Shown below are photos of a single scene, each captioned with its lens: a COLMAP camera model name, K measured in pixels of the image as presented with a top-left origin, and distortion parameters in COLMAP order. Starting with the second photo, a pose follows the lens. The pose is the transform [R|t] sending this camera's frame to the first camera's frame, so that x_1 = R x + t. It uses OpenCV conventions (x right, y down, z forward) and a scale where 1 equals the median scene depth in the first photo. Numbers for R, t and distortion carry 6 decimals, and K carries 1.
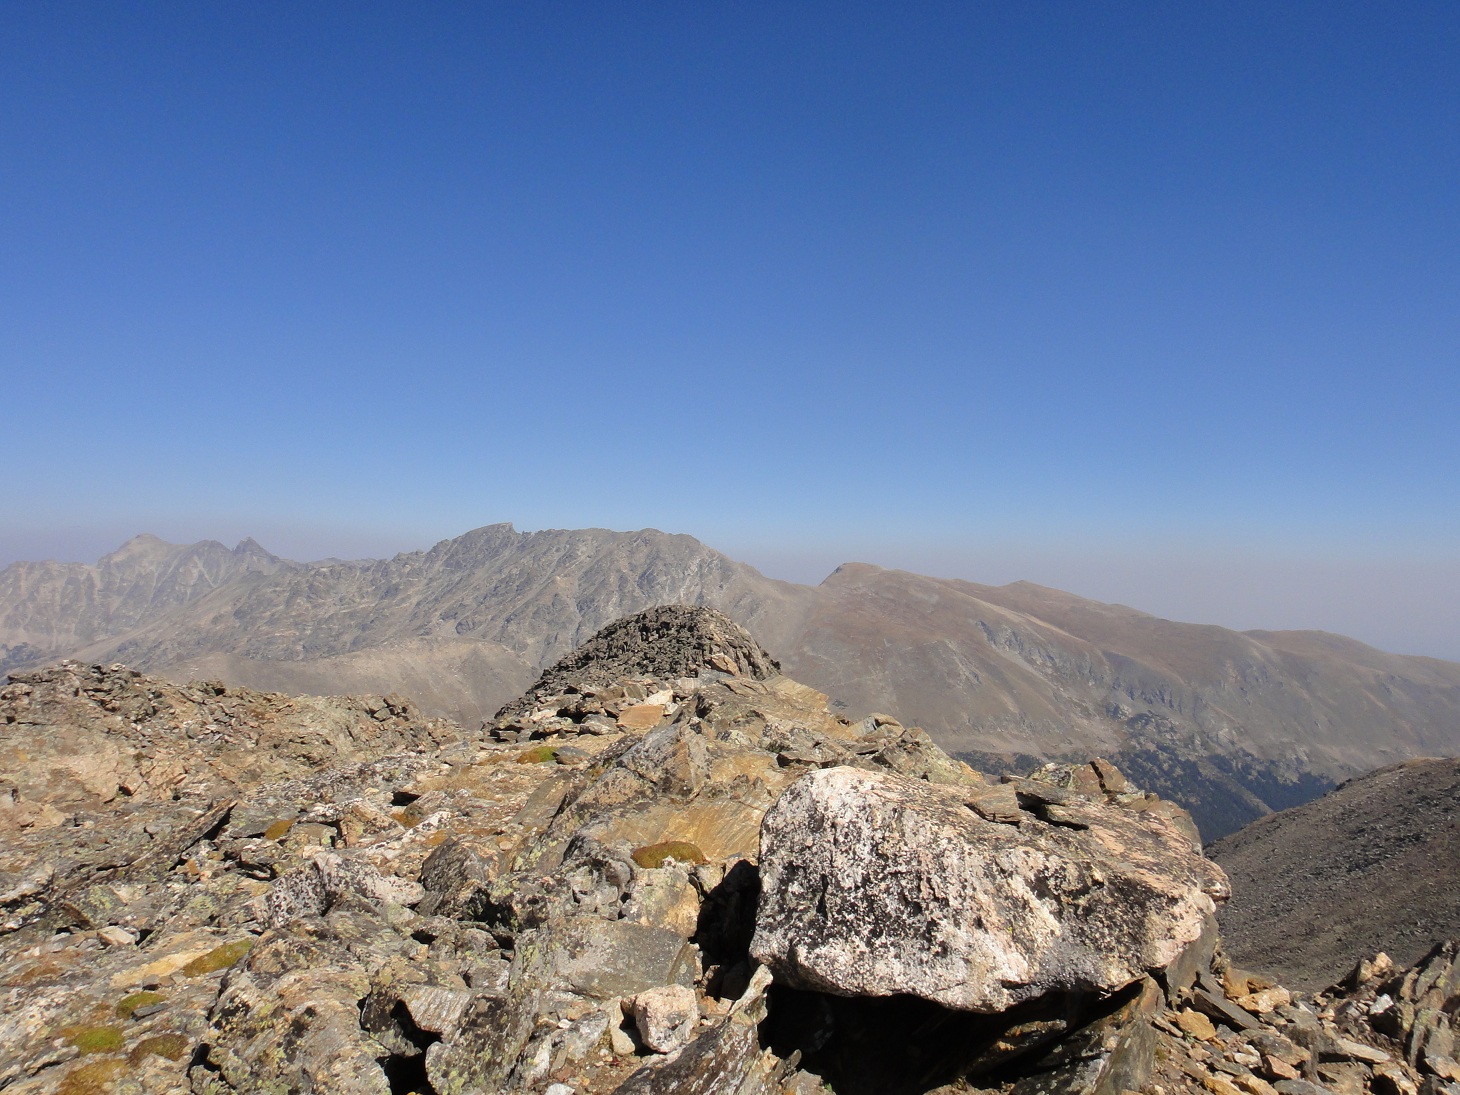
lens RADIAL K [[1020.7, 0, 730.0], [0, 1020.7, 547.5], [0, 0, 1]] dist [-0.011530, 0.001264]
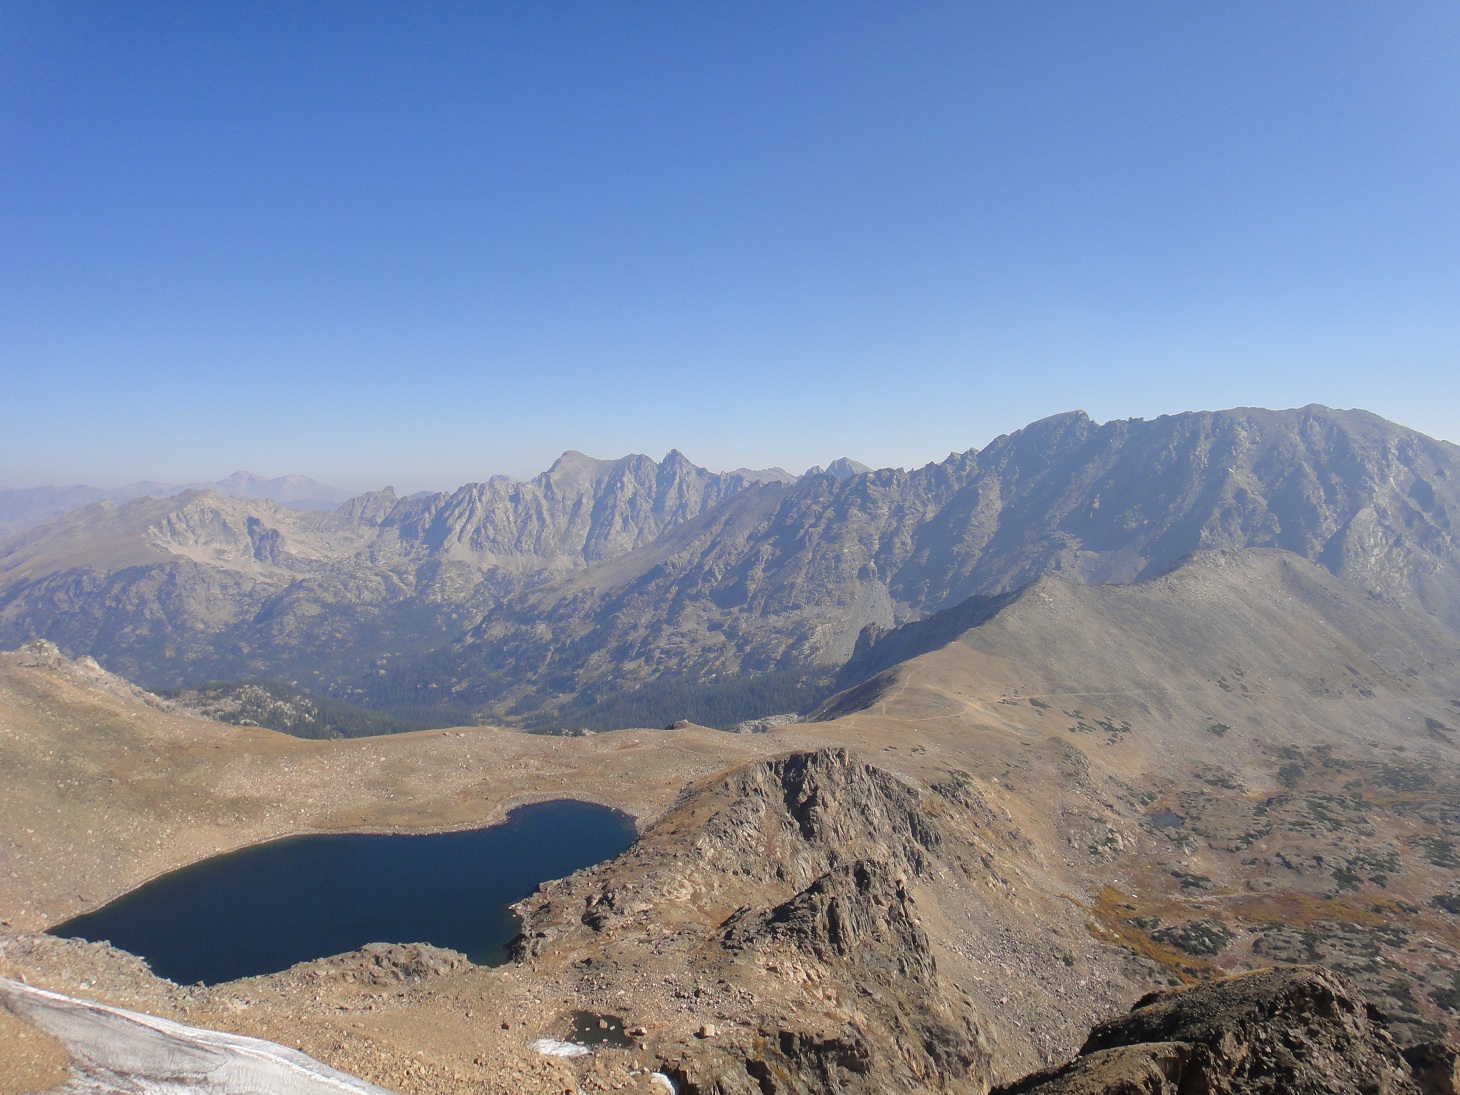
lens RADIAL K [[1040.1, 0, 728.3], [0, 1040.1, 547.1], [0, 0, 1]] dist [0.001700, -0.002636]
pose [[0.971997, -0.023808, -0.233784, -0.323844], [0.044263, 0.995596, 0.082640, 0.004348], [0.230787, -0.090674, 0.968770, 0.105142]]
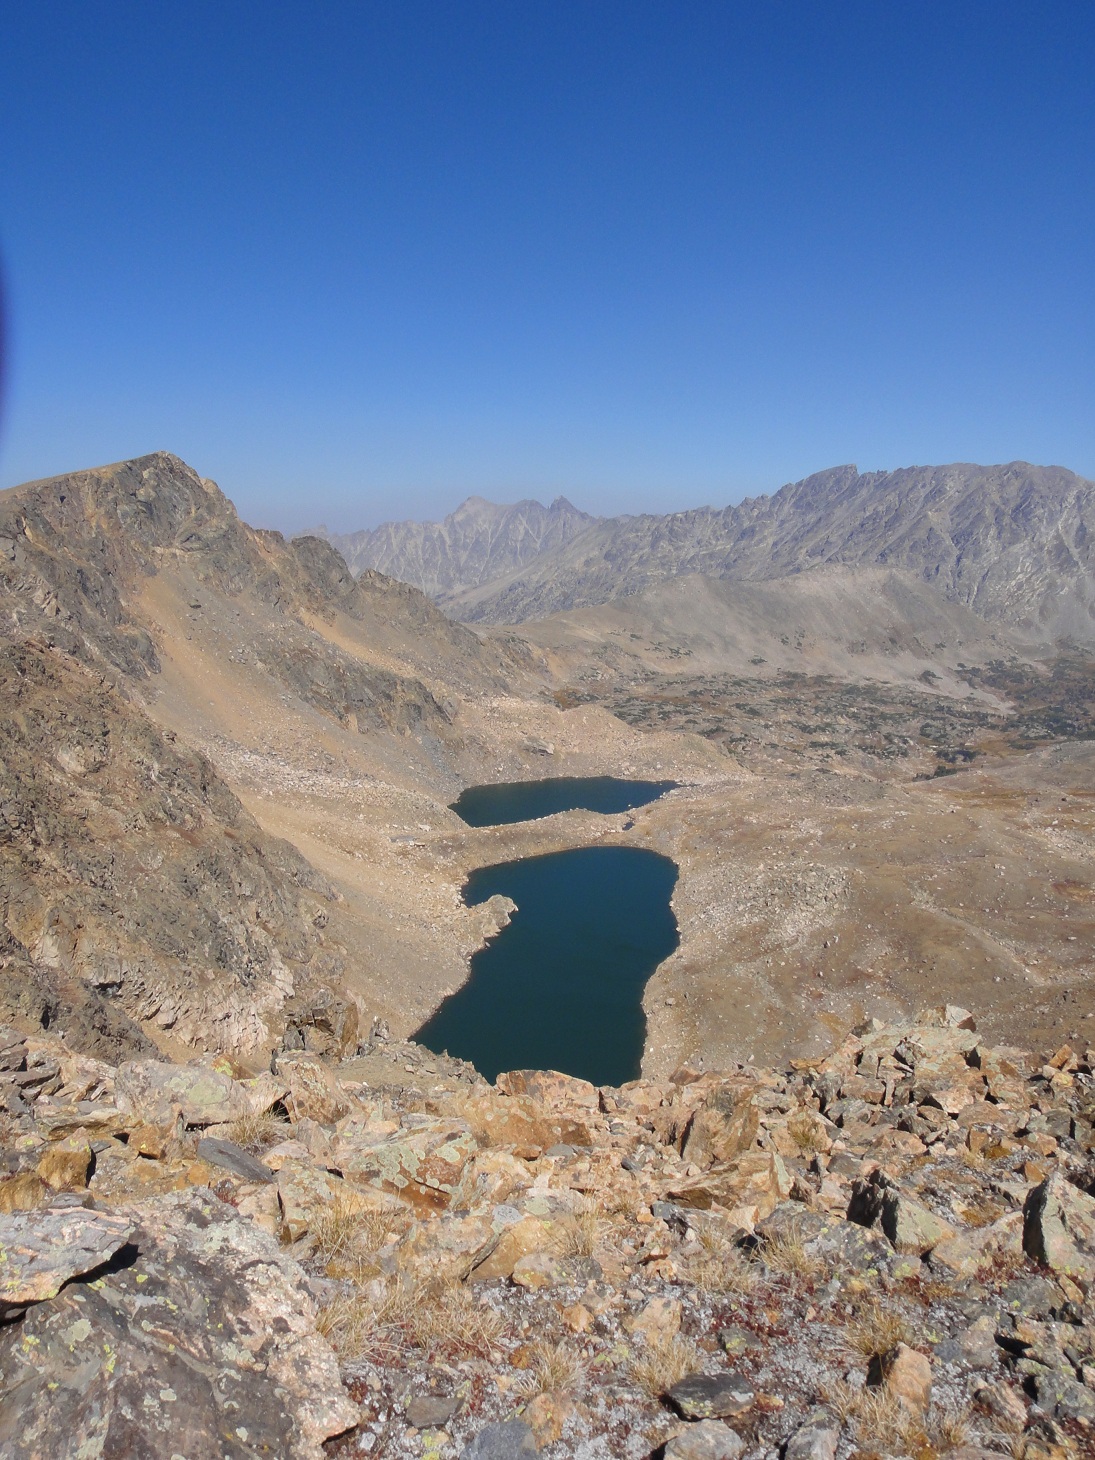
lens RADIAL K [[1020.7, 0, 547.5], [0, 1020.7, 730.0], [0, 0, 1]] dist [-0.011530, 0.001264]
pose [[0.934540, 0.045274, -0.352966, -0.140346], [0.029095, 0.978832, 0.202585, 0.022324], [0.354666, -0.199593, 0.913441, -0.099073]]
